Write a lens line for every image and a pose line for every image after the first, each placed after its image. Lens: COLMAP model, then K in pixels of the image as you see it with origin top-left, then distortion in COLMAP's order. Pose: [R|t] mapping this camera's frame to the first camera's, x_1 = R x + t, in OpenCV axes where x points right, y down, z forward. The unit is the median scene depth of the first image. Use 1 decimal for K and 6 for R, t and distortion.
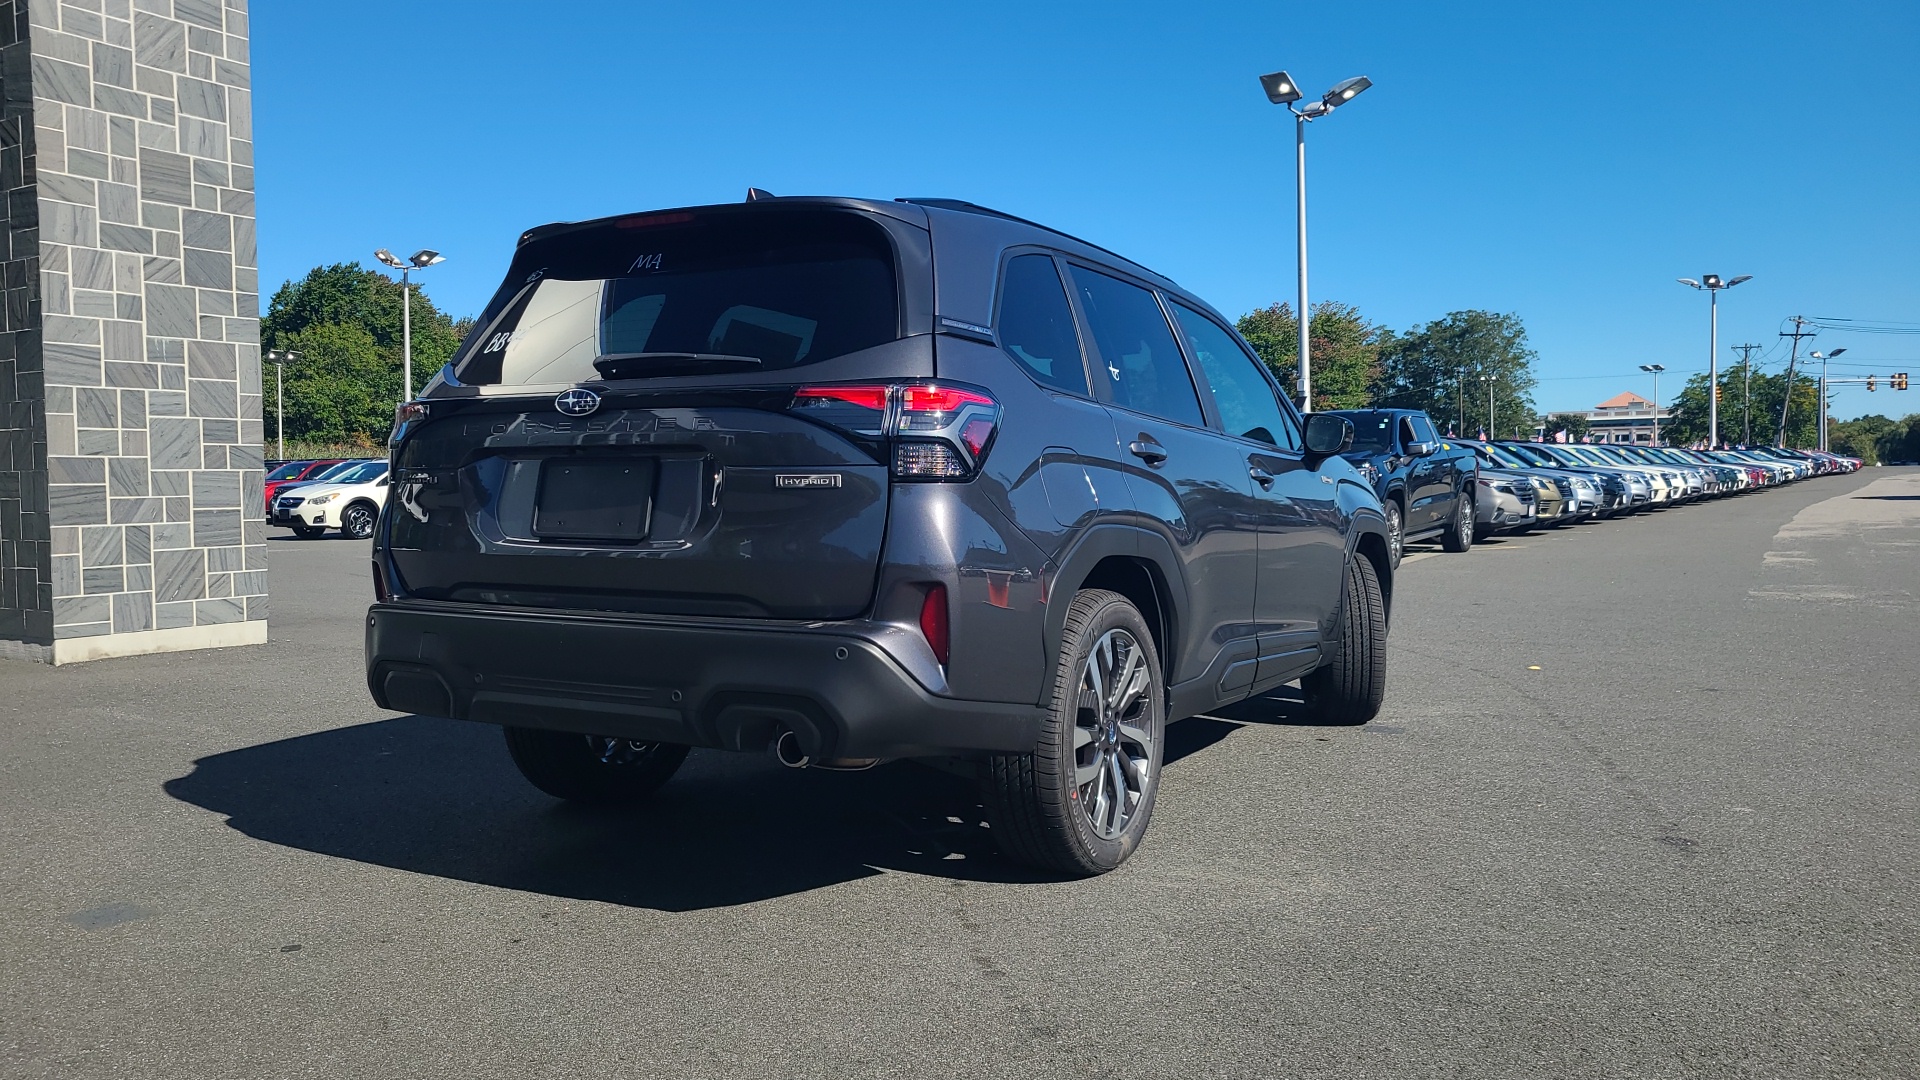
lens RADIAL K [[1482.4, 0, 941.6], [0, 1482.4, 521.1], [0, 0, 1]] dist [0.026658, -0.004469]
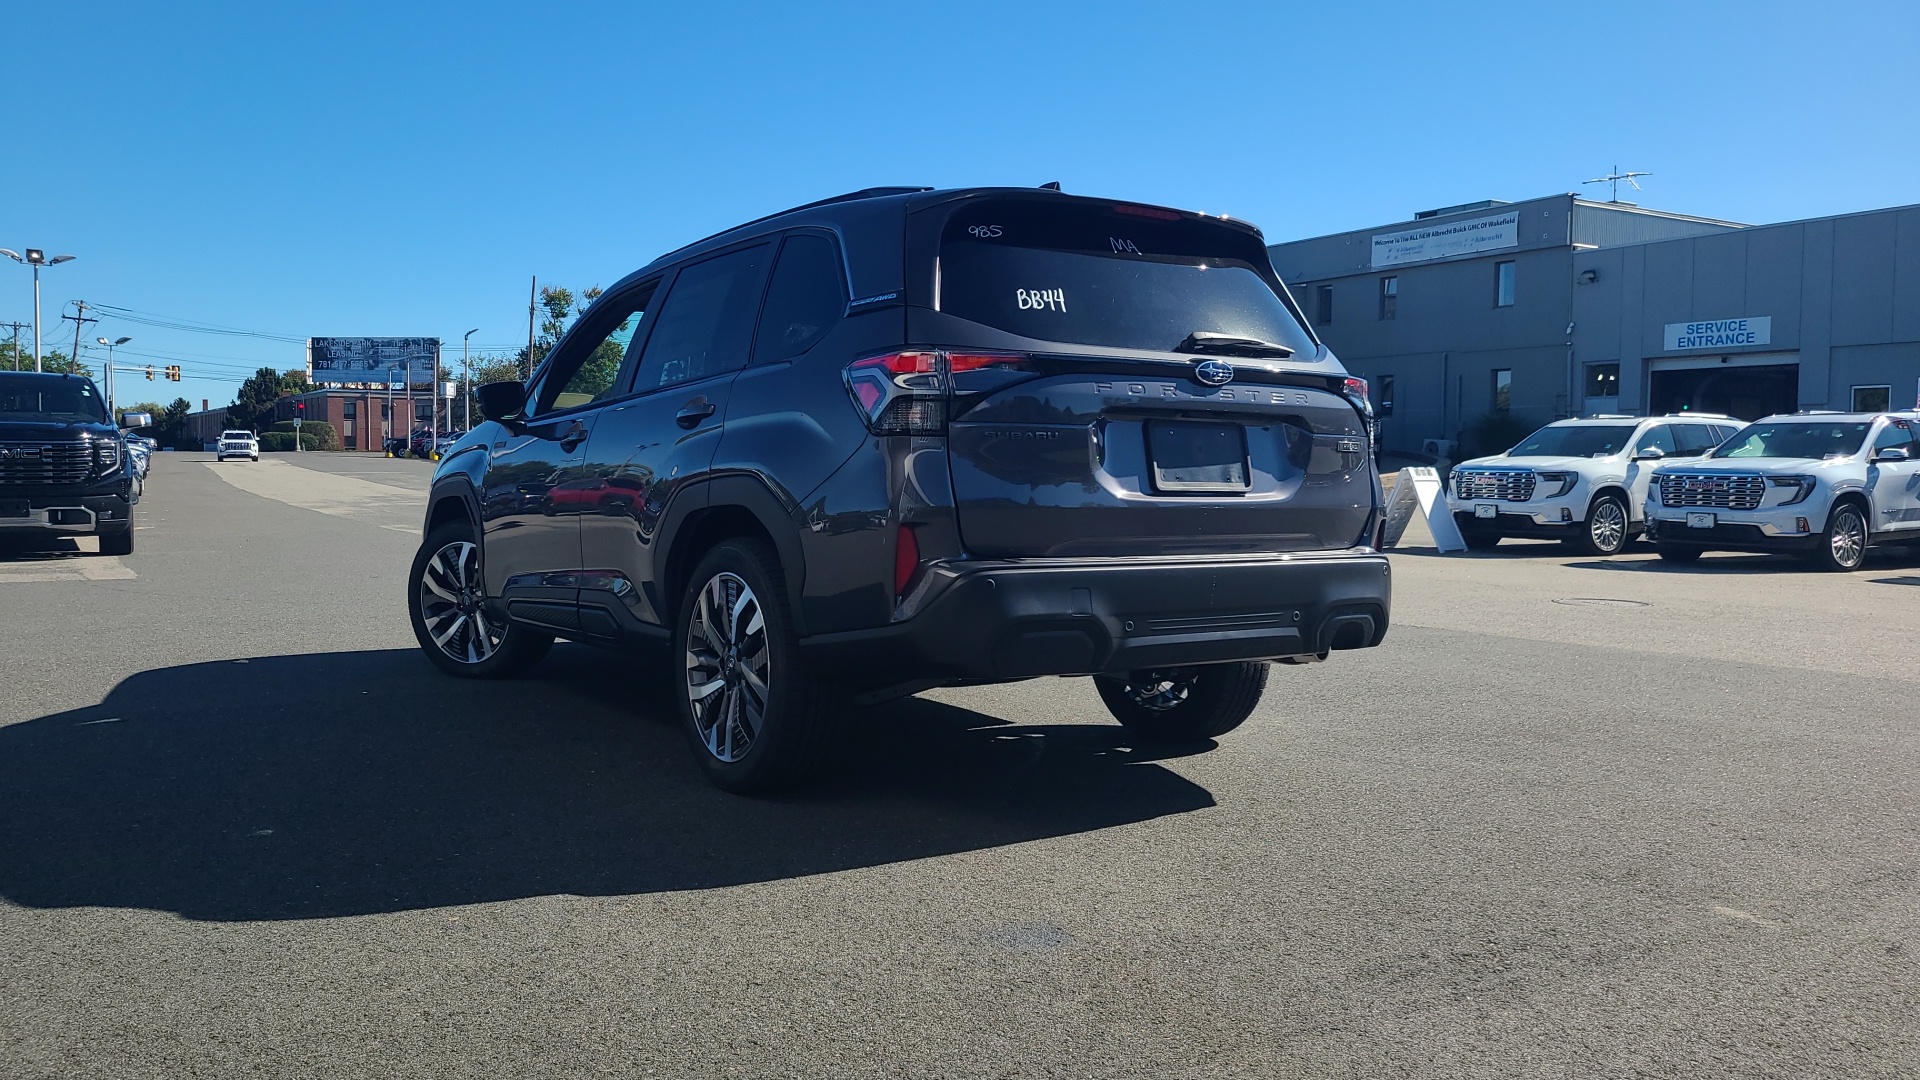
lens RADIAL K [[1430.2, 0, 960.0], [0, 1430.2, 540.0], [0, 0, 1]] dist [0.072106, -0.059052]
pose [[0.434321, -0.029668, 0.900269, -0.149460], [0.007571, 0.999542, 0.029287, 0.001685], [-0.900726, -0.005905, 0.434347, 0.078023]]
